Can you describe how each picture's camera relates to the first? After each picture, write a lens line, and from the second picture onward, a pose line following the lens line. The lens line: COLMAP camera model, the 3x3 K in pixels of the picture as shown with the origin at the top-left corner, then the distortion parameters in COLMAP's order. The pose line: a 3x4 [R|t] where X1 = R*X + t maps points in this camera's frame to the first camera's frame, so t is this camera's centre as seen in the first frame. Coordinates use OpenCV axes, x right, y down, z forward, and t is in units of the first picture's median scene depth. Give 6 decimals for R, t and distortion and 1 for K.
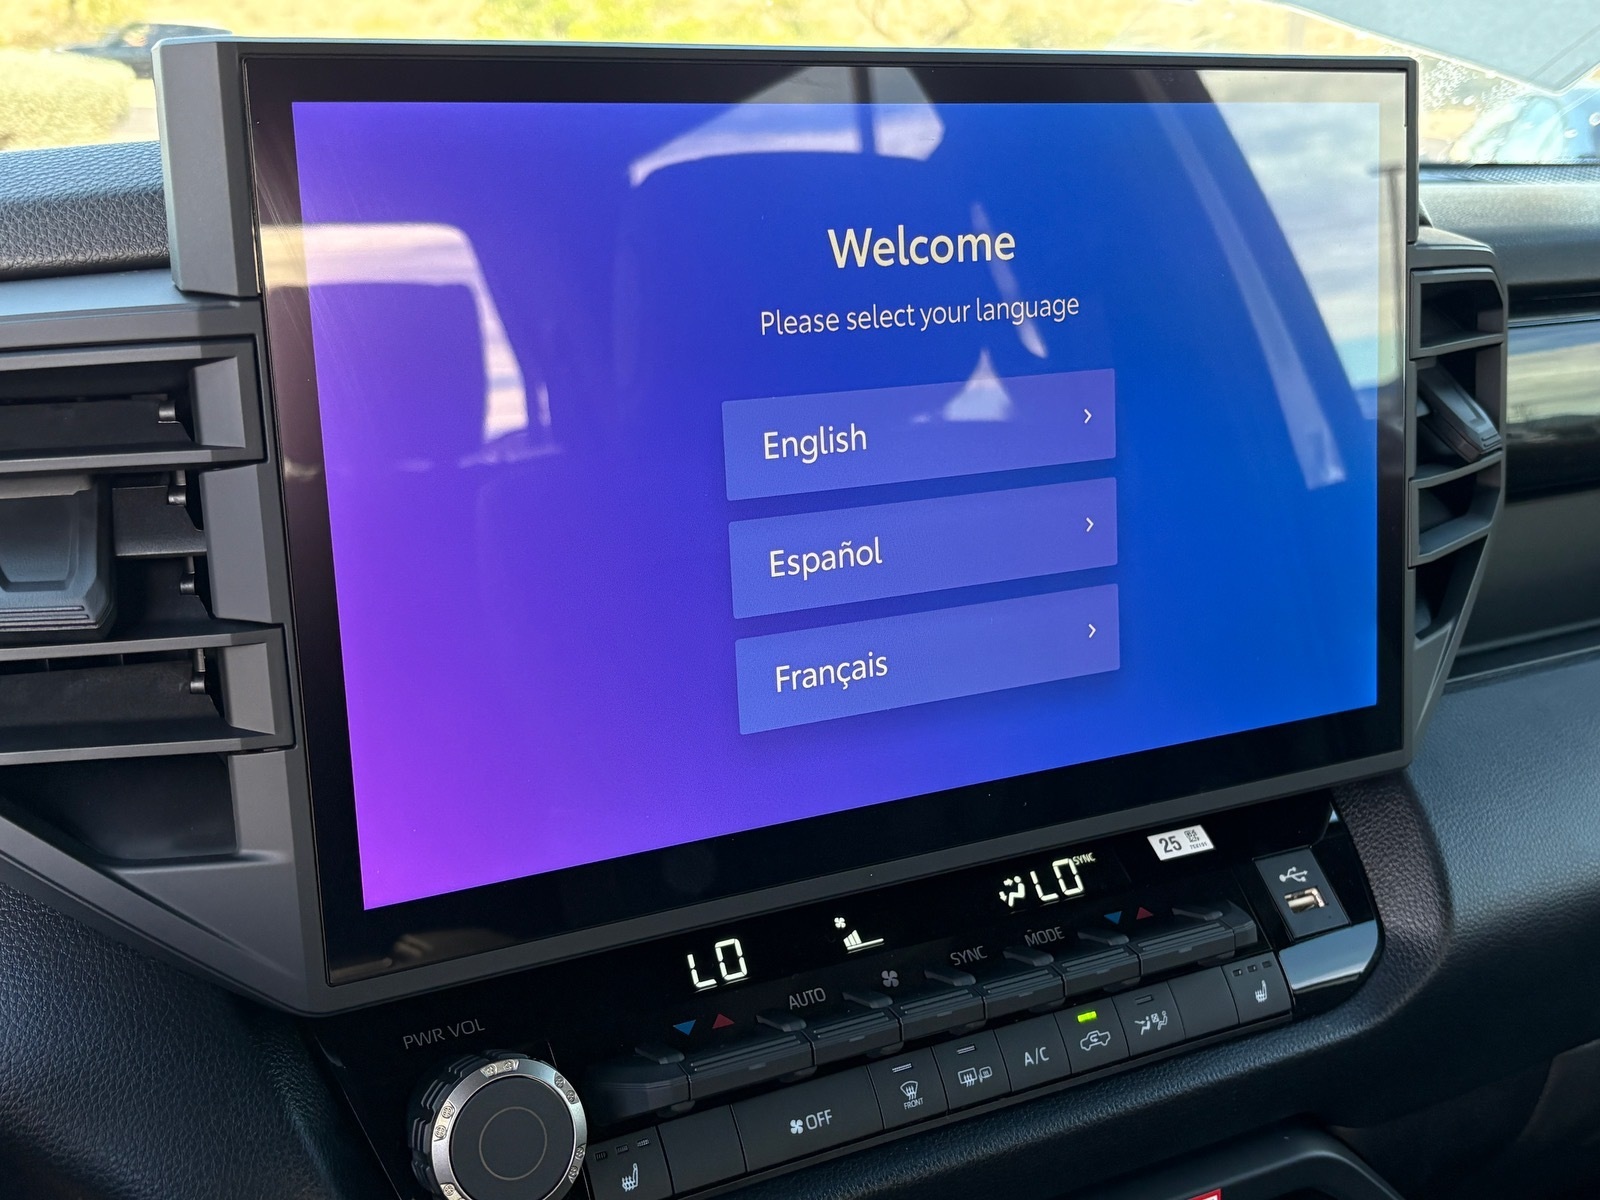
lens RADIAL K [[1906.9, 0, 799.2], [0, 1906.9, 639.1], [0, 0, 1]] dist [0.253069, -0.931021]
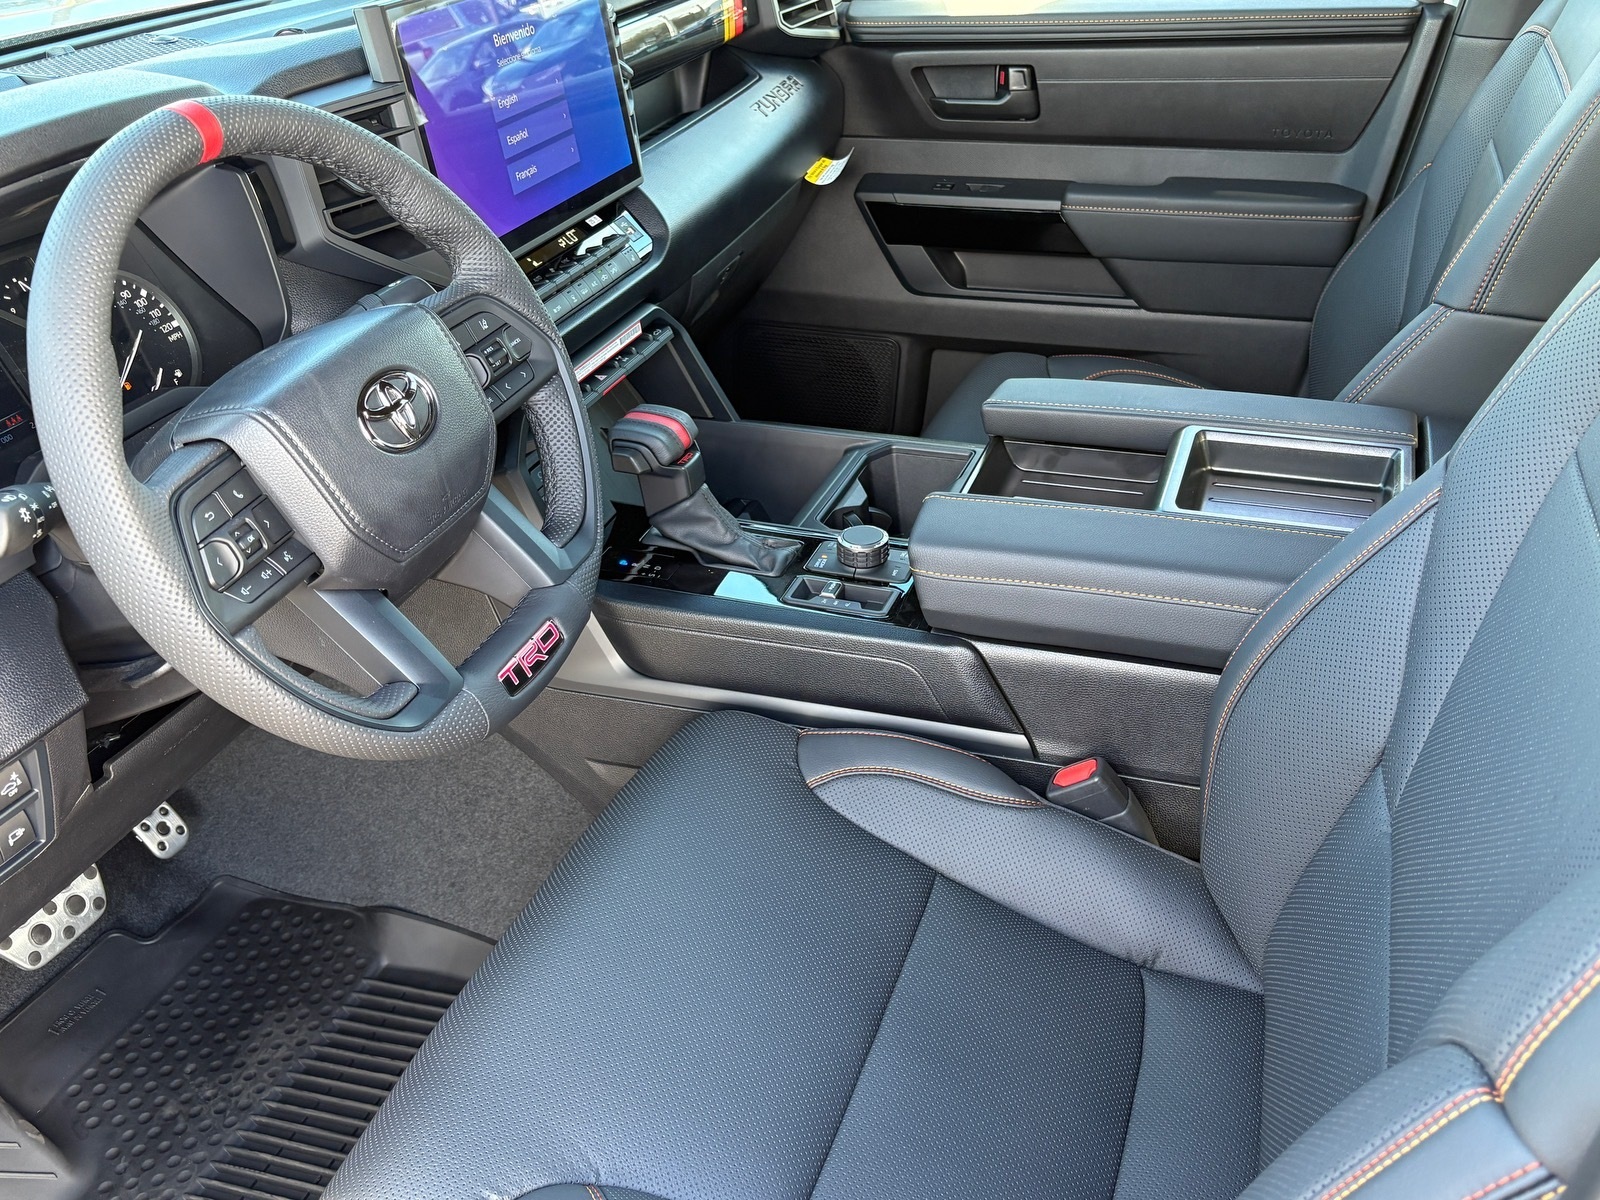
lens RADIAL K [[1441.3, 0, 799.9], [0, 1441.3, 608.8], [0, 0, 1]] dist [0.059482, -0.106617]
pose [[0.761113, -0.365423, 0.535885, -1.244510], [0.236827, 0.925718, 0.294889, 0.088694], [-0.603838, -0.097532, 0.791118, -1.351491]]
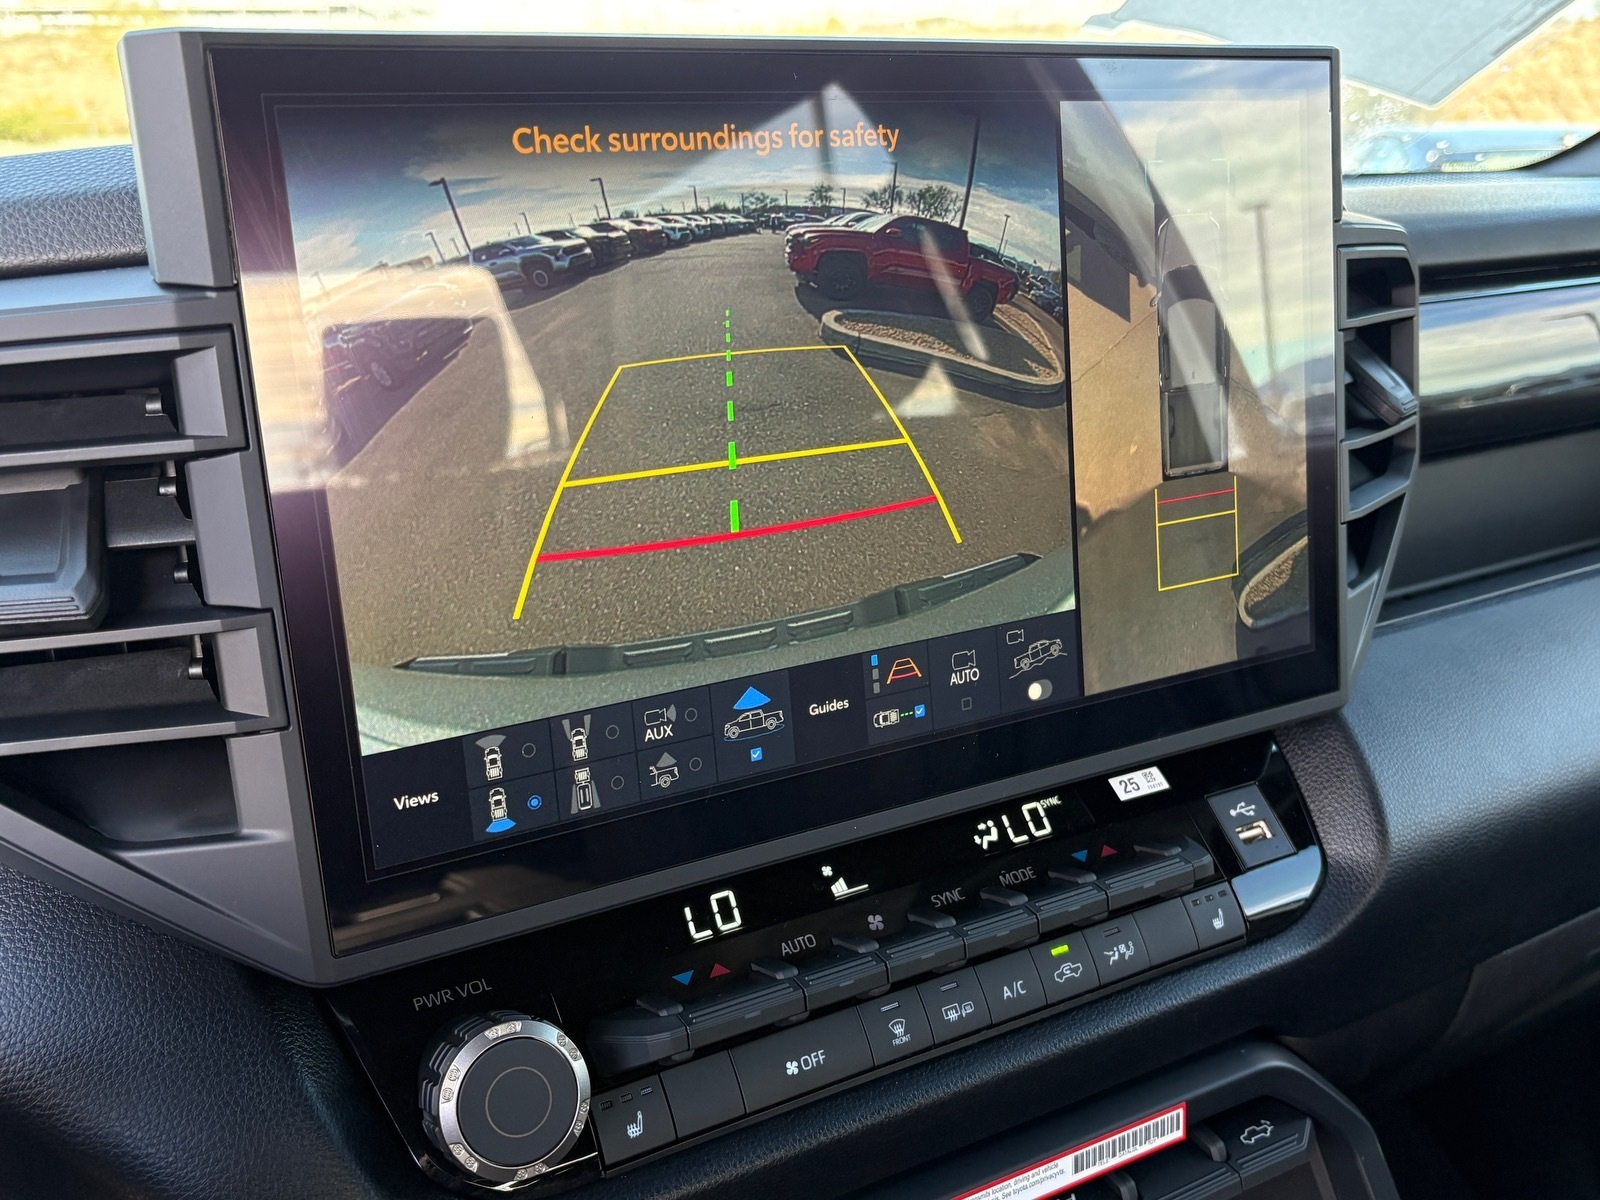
lens RADIAL K [[1569.4, 0, 796.4], [0, 1569.4, 619.1], [0, 0, 1]] dist [0.182012, -0.607448]
pose [[0.999476, -0.031720, 0.006442, 0.003218], [0.031666, 0.999465, 0.008223, -0.000321], [-0.006699, -0.008015, 0.999945, 0.133020]]
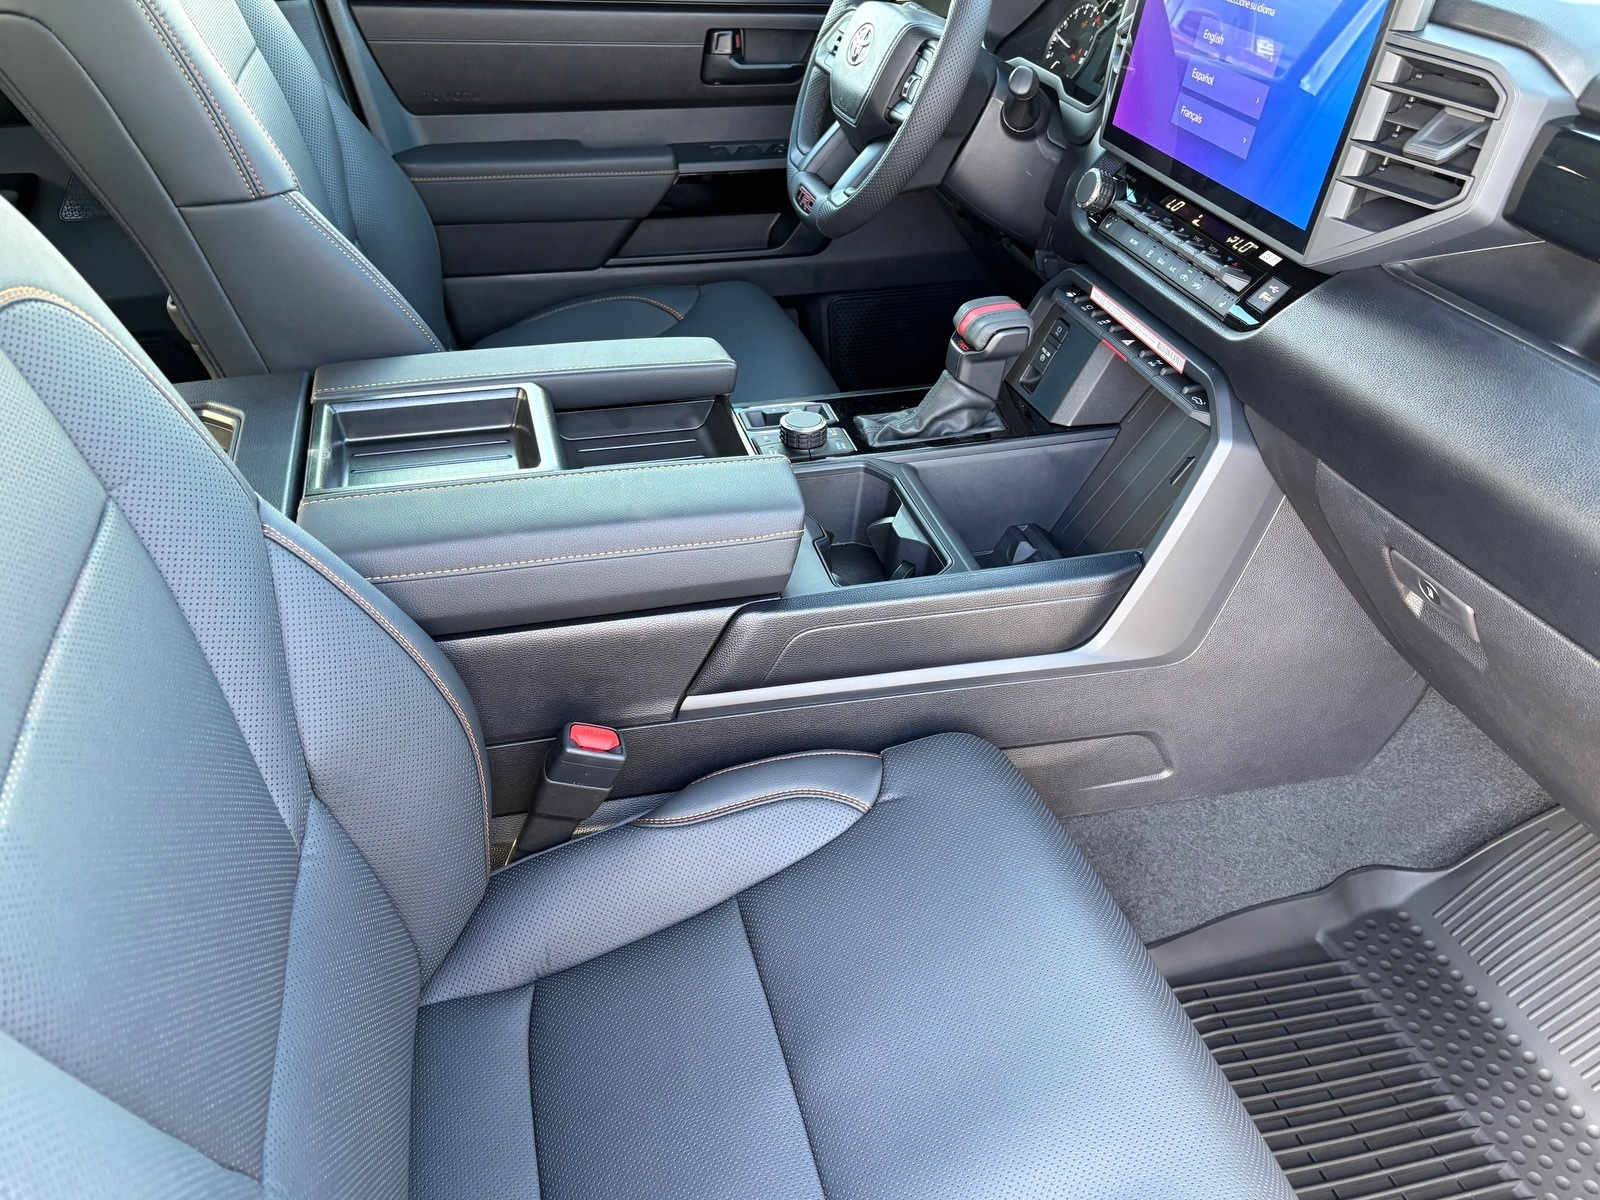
lens RADIAL K [[1246.2, 0, 800.0], [0, 1246.2, 600.0], [0, 0, 1]] dist [-0.018632, 0.008695]
pose [[-0.269360, 0.526647, -0.806280, 2.314924], [-0.306049, 0.747011, 0.590177, -0.404107], [0.913115, 0.405732, -0.040035, 0.807576]]
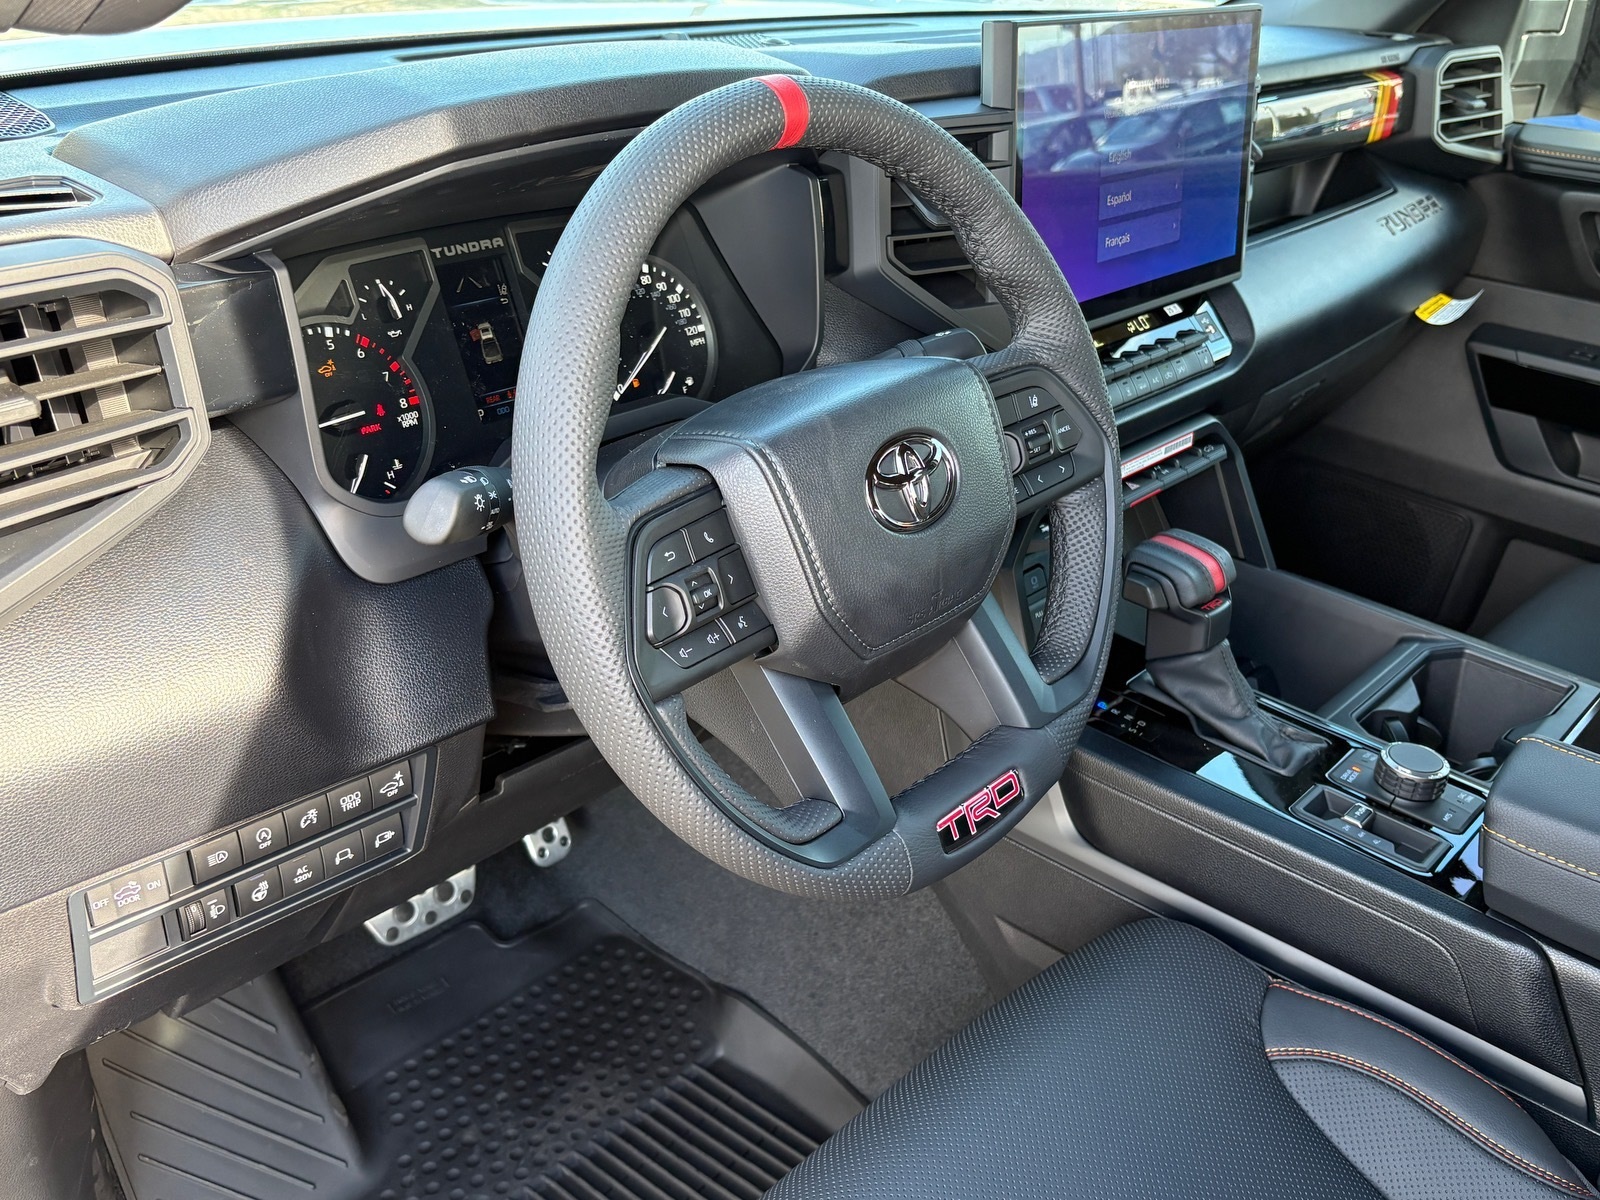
lens RADIAL K [[1441.3, 0, 799.9], [0, 1441.3, 608.8], [0, 0, 1]] dist [0.059482, -0.106617]
pose [[0.949566, -0.106814, 0.294815, -1.129511], [0.047945, 0.978596, 0.200129, 0.100074], [-0.309881, -0.175901, 0.934362, -0.974858]]
